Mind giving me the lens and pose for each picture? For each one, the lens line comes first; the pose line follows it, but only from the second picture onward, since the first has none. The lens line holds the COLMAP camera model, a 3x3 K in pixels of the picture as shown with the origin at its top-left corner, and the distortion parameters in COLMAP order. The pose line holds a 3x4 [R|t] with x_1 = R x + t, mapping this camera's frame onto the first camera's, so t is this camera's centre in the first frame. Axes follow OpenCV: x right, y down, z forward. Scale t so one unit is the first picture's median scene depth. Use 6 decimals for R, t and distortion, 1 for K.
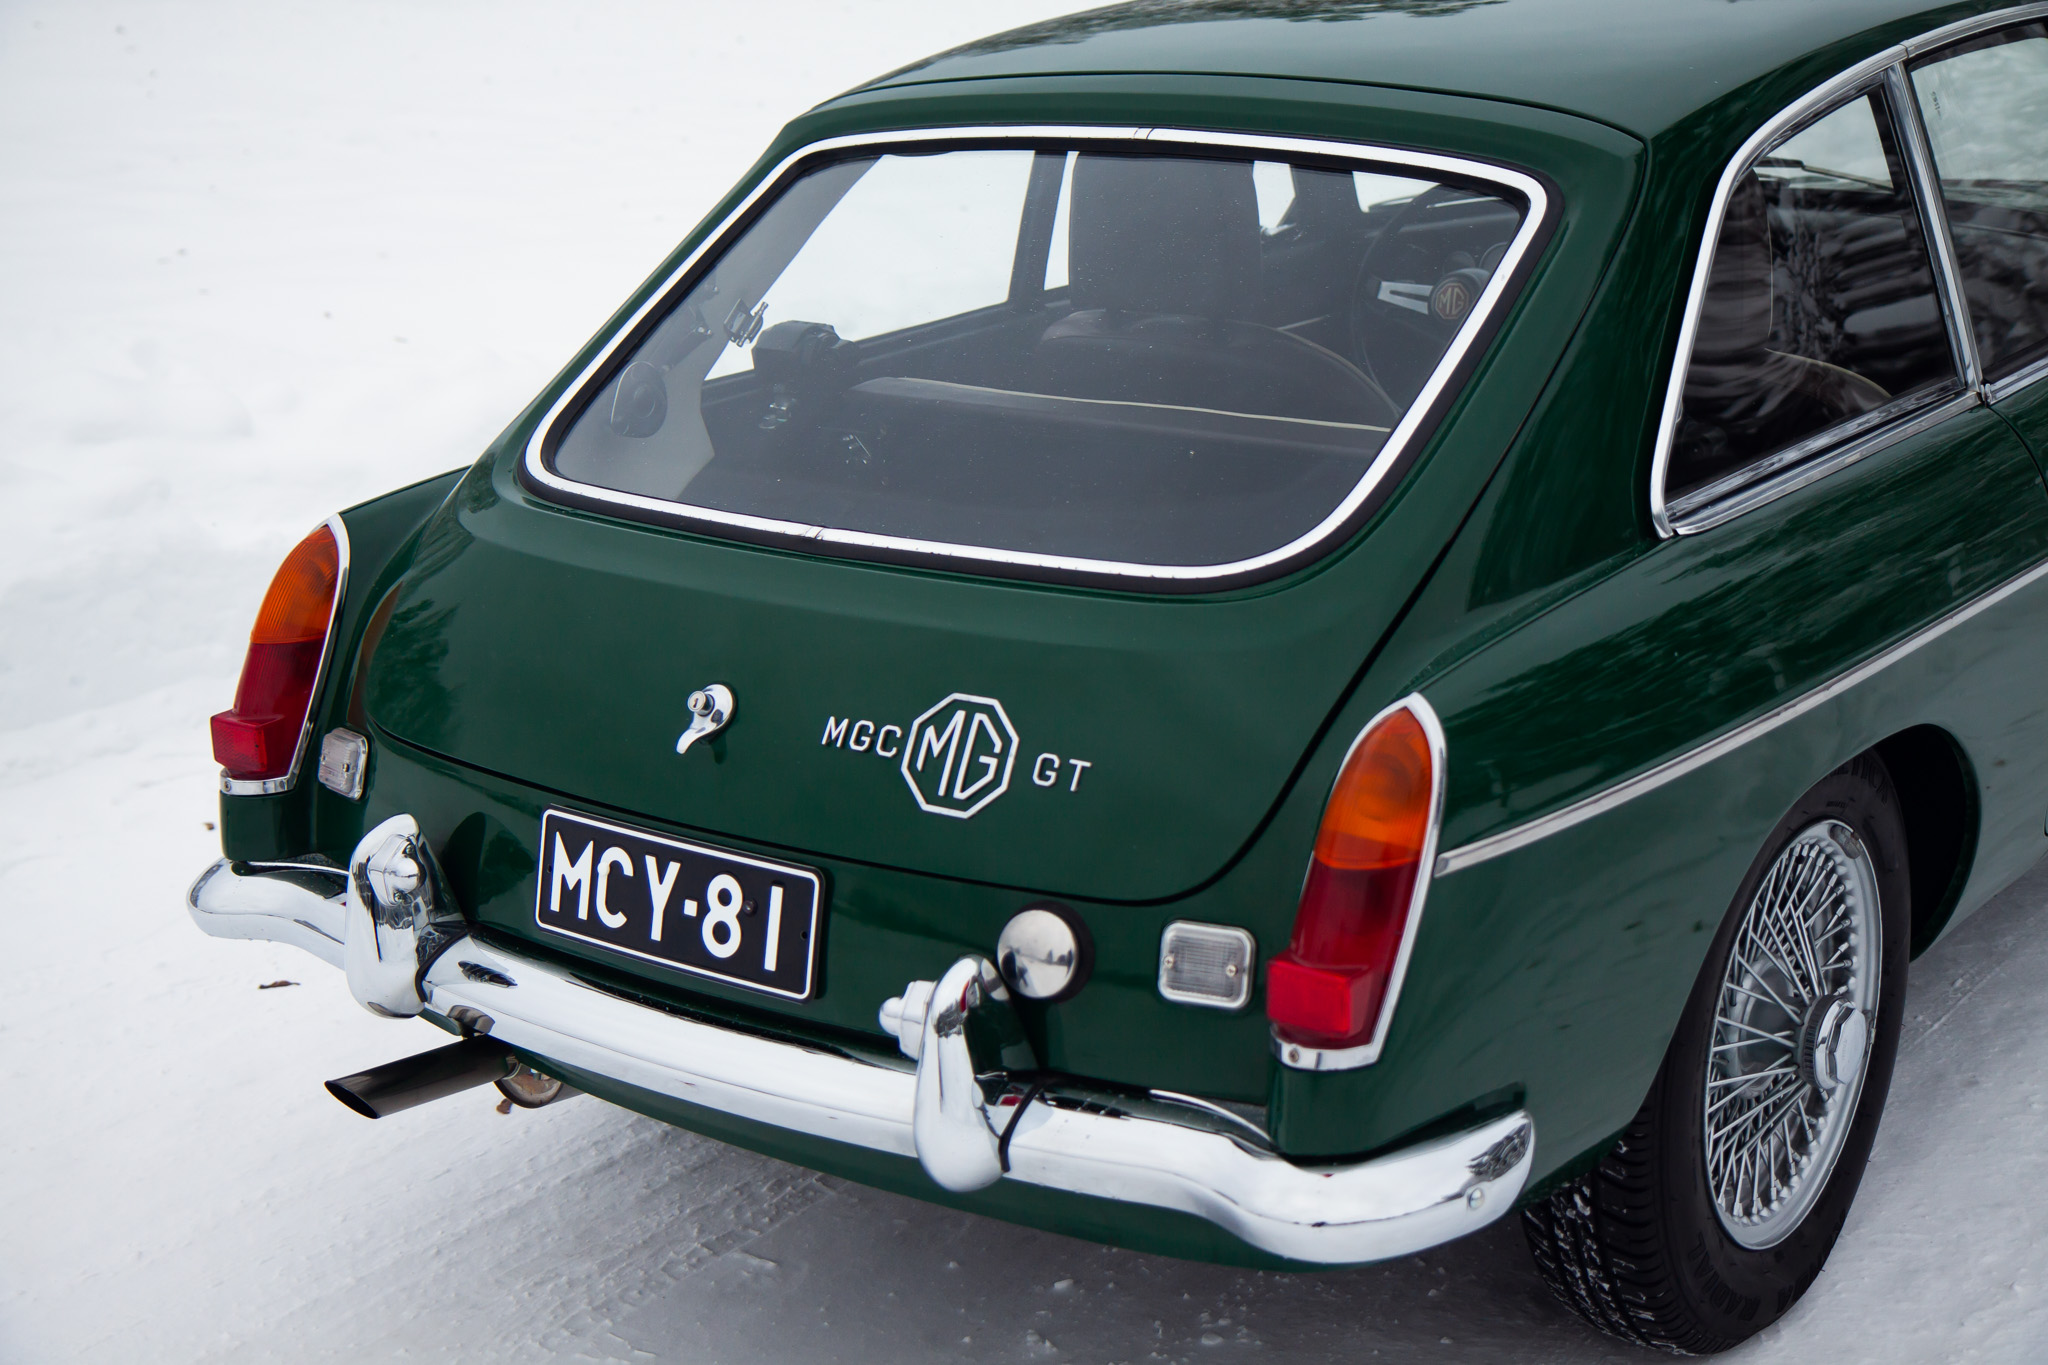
lens RADIAL K [[2982.4, 0, 1020.8], [0, 2982.4, 670.6], [0, 0, 1]] dist [0.089839, 0.000000]
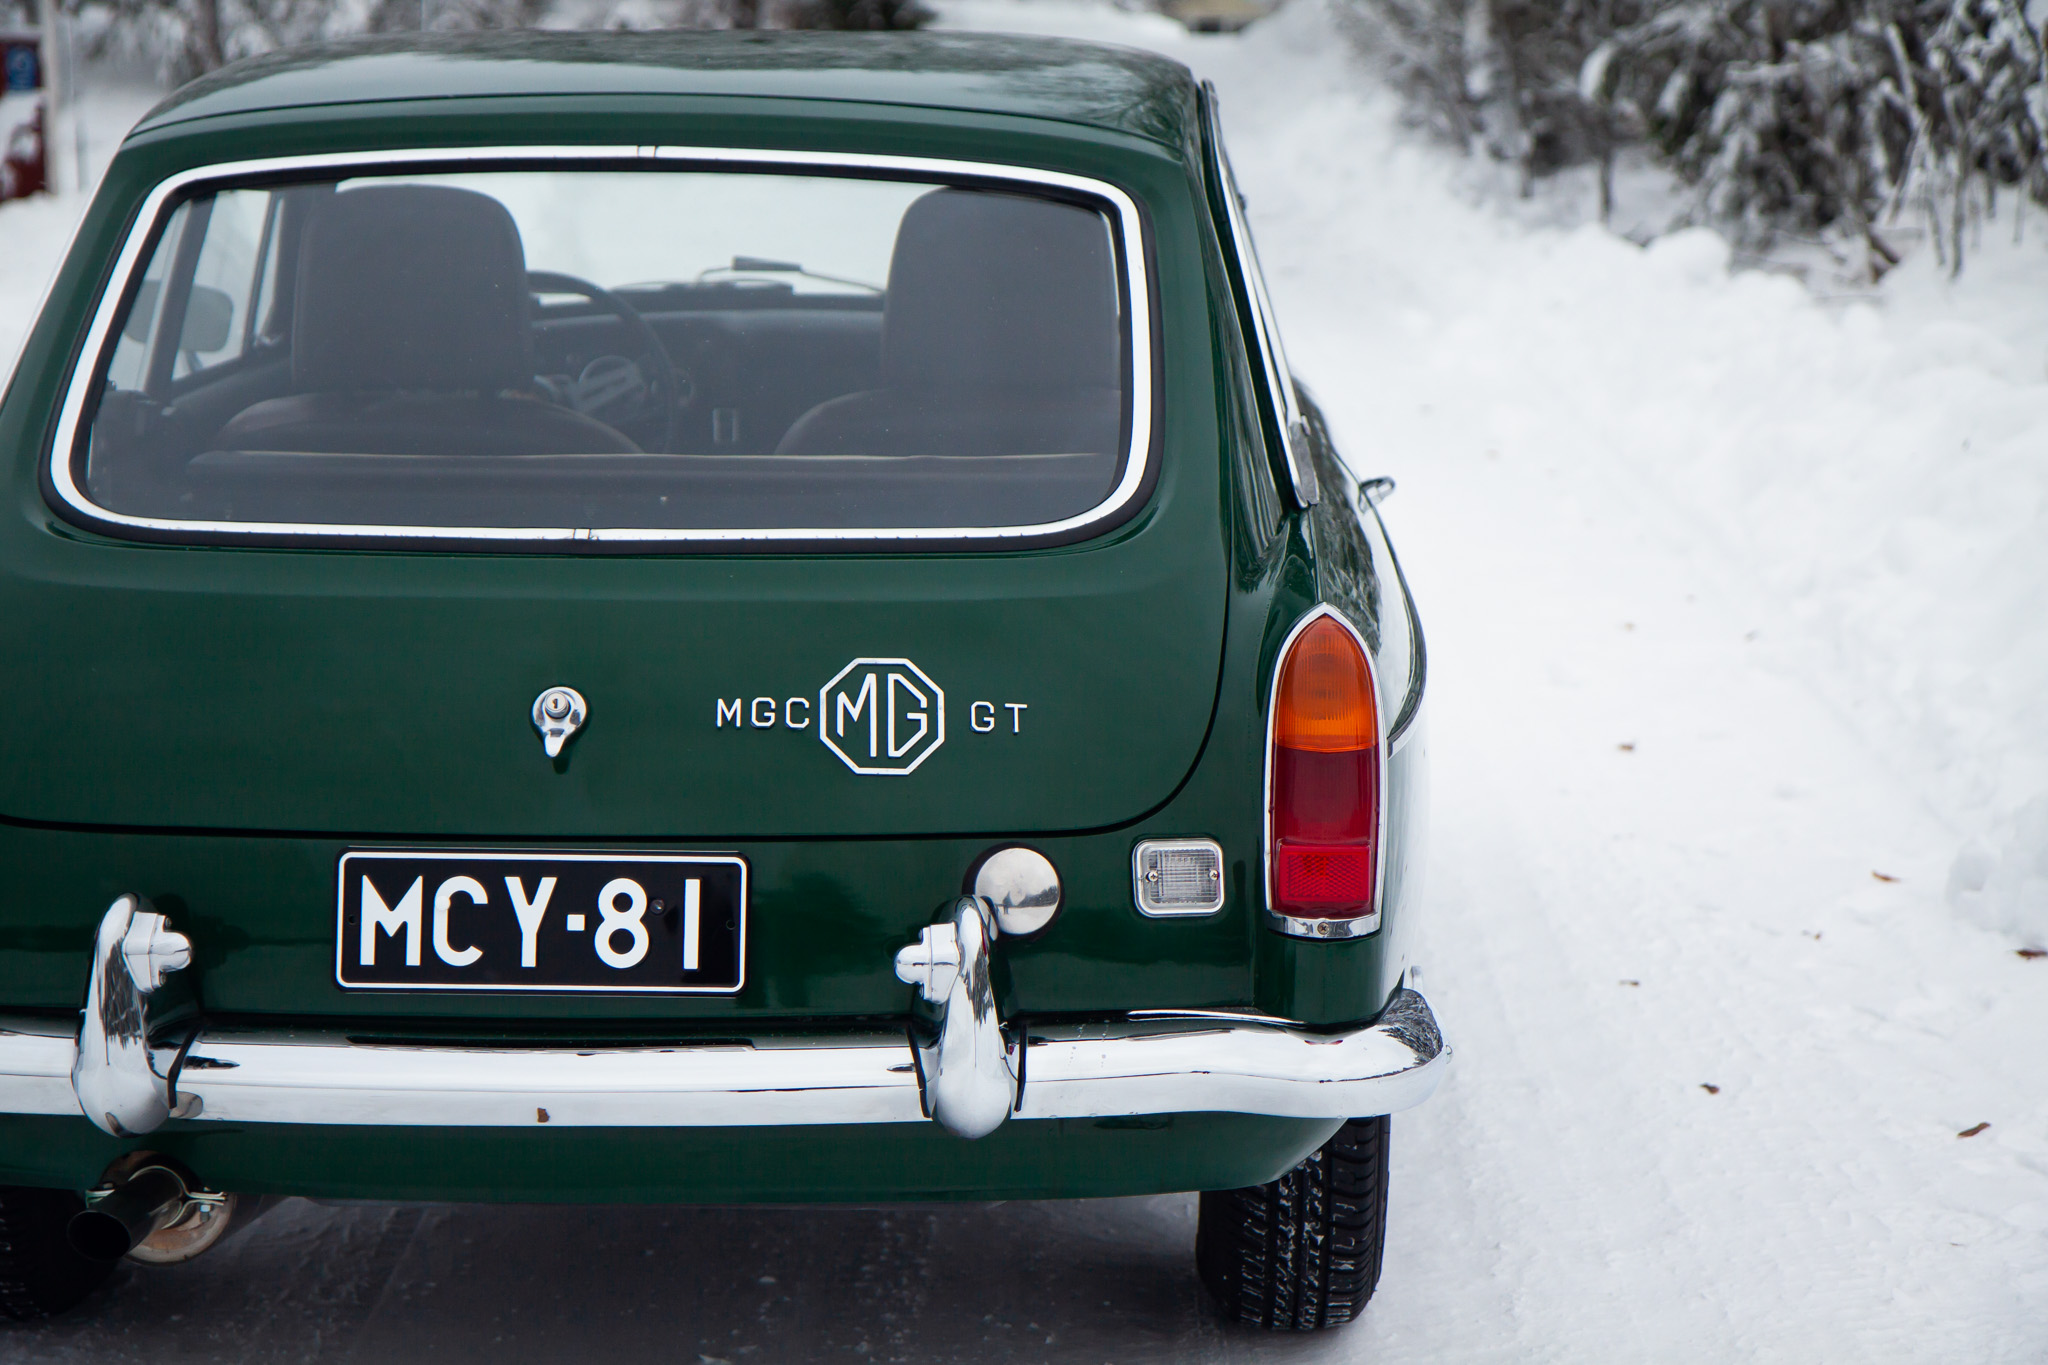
lens RADIAL K [[4304.2, 0, 1029.6], [0, 4304.2, 700.8], [0, 0, 1]] dist [0.265946, 0.000000]
pose [[0.816315, -0.058400, 0.574647, -0.792263], [0.131268, 0.987600, -0.086106, 0.151174], [-0.562493, 0.145722, 0.813859, -0.187954]]
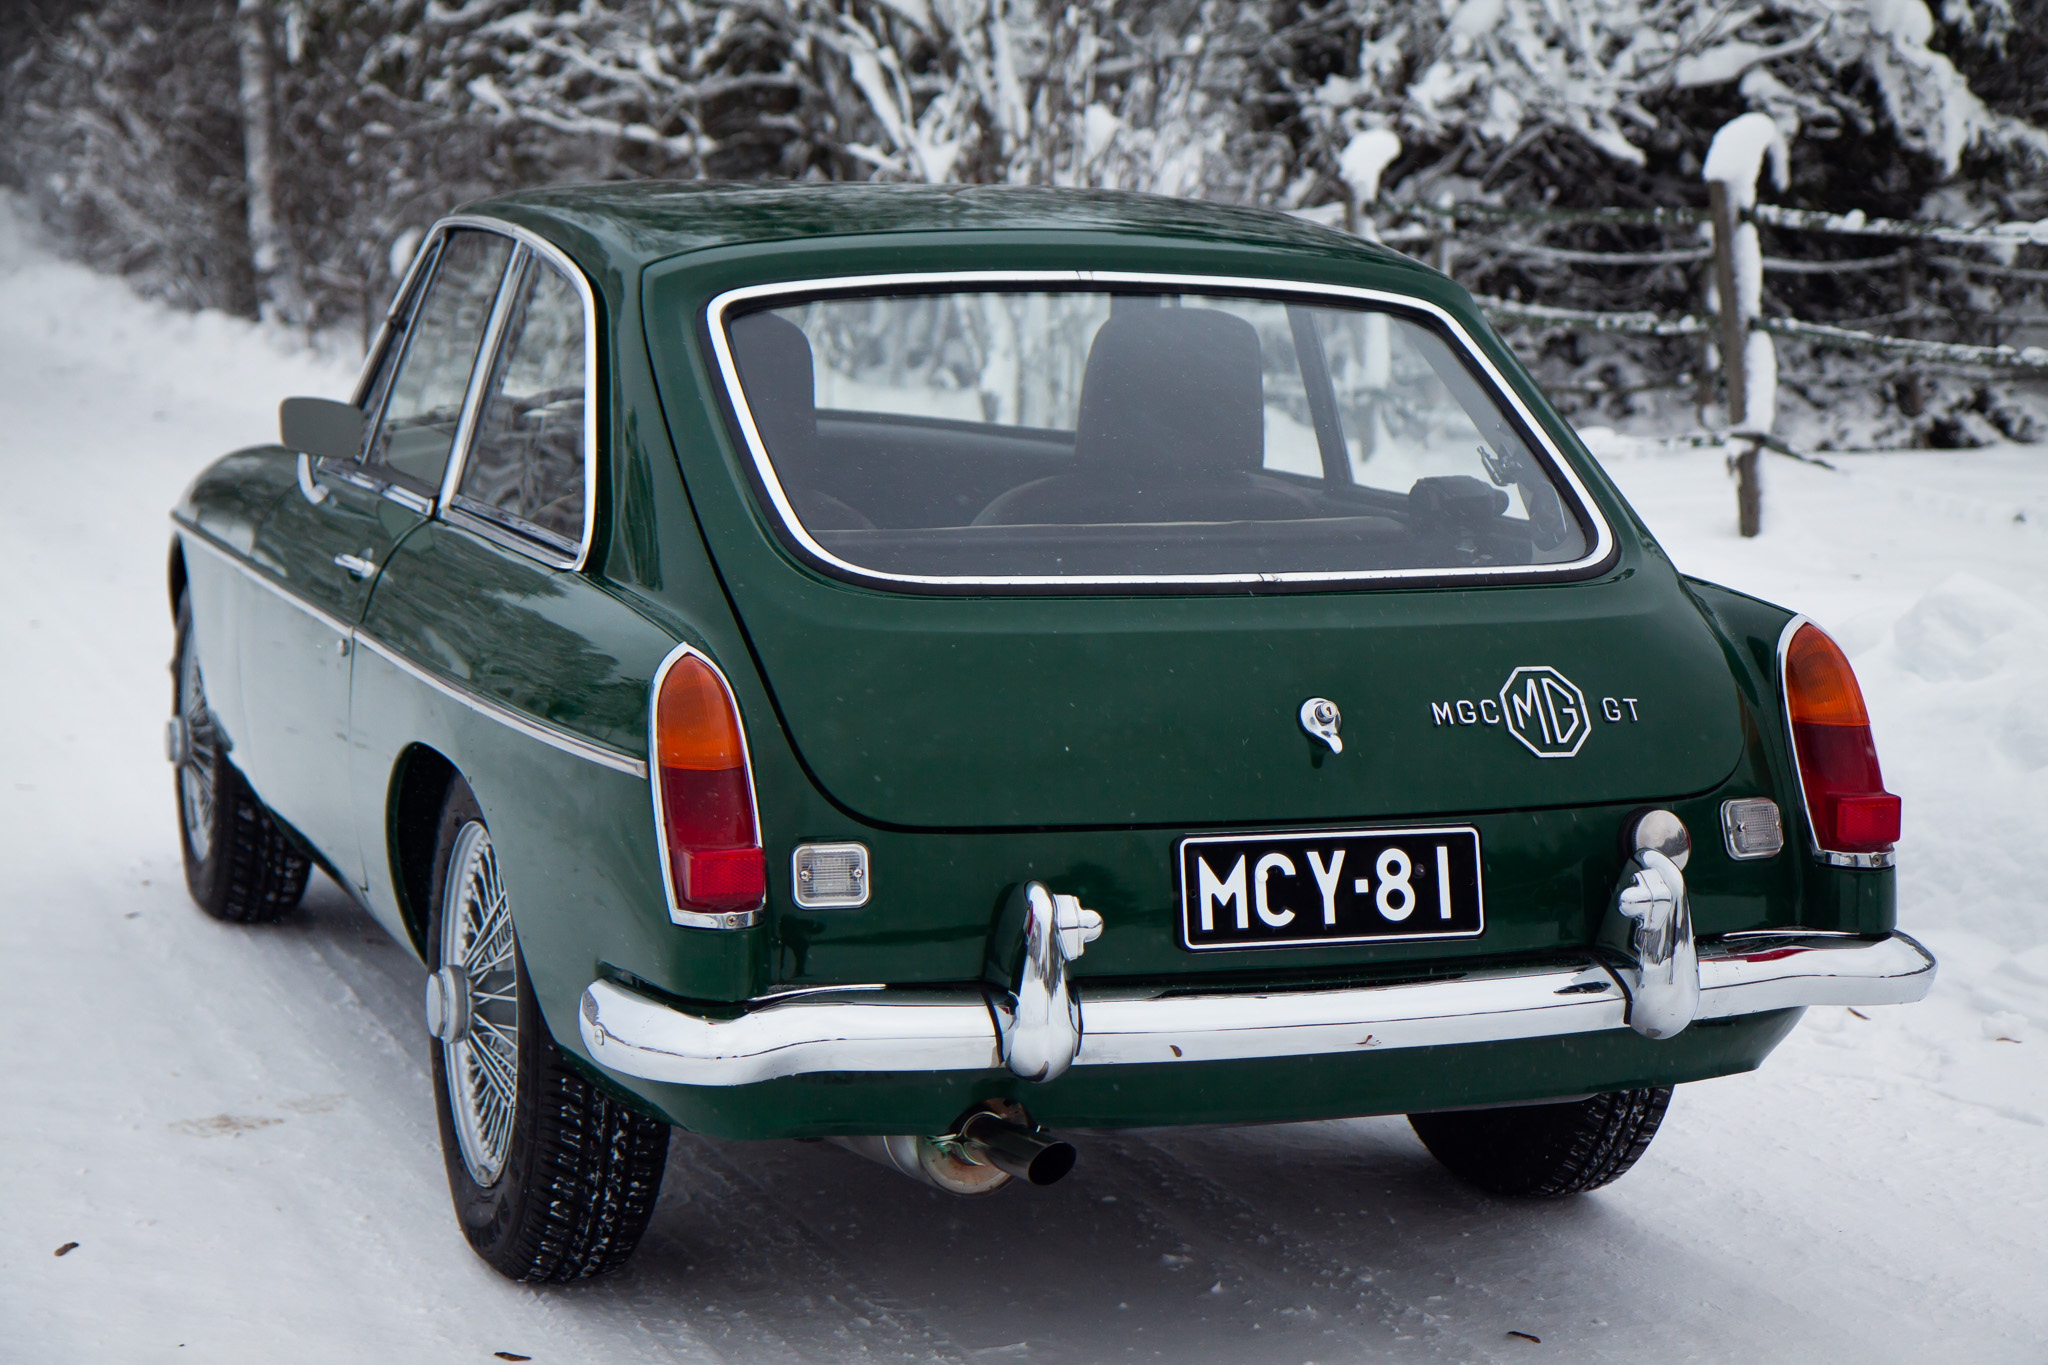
lens RADIAL K [[3591.9, 0, 1040.4], [0, 3591.9, 685.5], [0, 0, 1]] dist [0.187512, 0.000000]
pose [[0.541482, -0.067846, 0.837970, -1.386086], [0.198809, 0.978802, -0.049219, 0.049438], [-0.816867, 0.193247, 0.543492, 0.345995]]
